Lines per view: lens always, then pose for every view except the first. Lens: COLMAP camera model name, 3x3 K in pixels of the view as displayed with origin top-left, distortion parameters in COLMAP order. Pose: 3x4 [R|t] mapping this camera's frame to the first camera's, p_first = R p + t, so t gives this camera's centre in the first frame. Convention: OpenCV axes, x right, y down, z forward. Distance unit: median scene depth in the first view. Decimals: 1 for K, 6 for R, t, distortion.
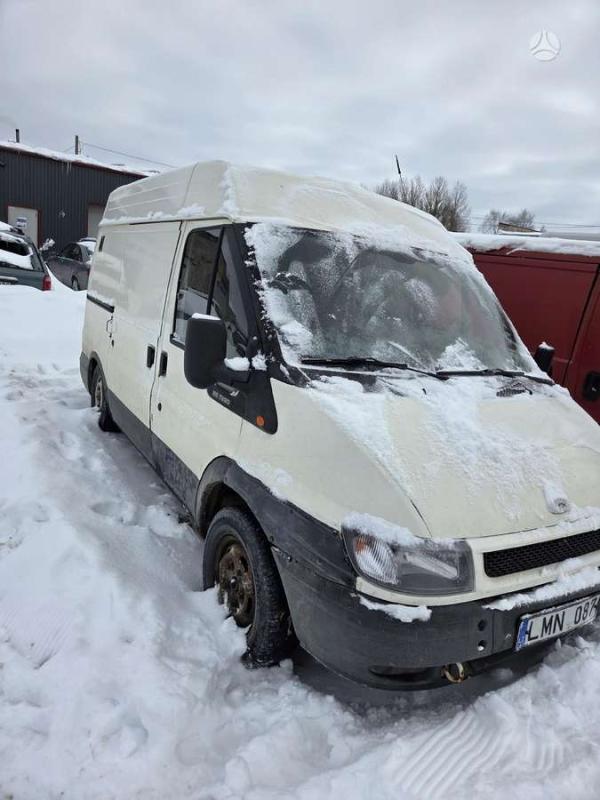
lens RADIAL K [[555.2, 0, 289.8], [0, 555.2, 399.7], [0, 0, 1]] dist [0.056096, -0.051655]
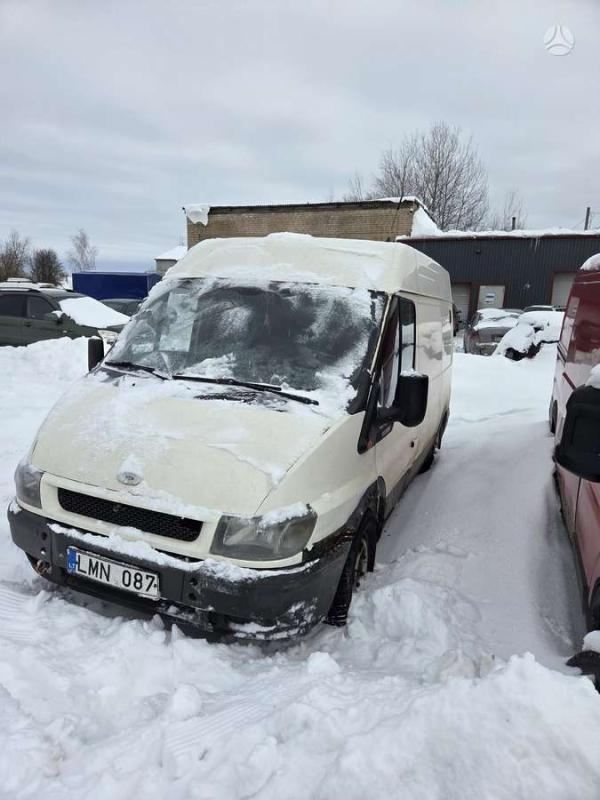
lens RADIAL K [[555.2, 0, 289.8], [0, 555.2, 399.7], [0, 0, 1]] dist [0.056096, -0.051655]
pose [[0.551581, 0.045050, -0.832904, 1.700172], [-0.156864, 0.986327, -0.050533, 0.029526], [0.819239, 0.158525, 0.551106, 0.609590]]
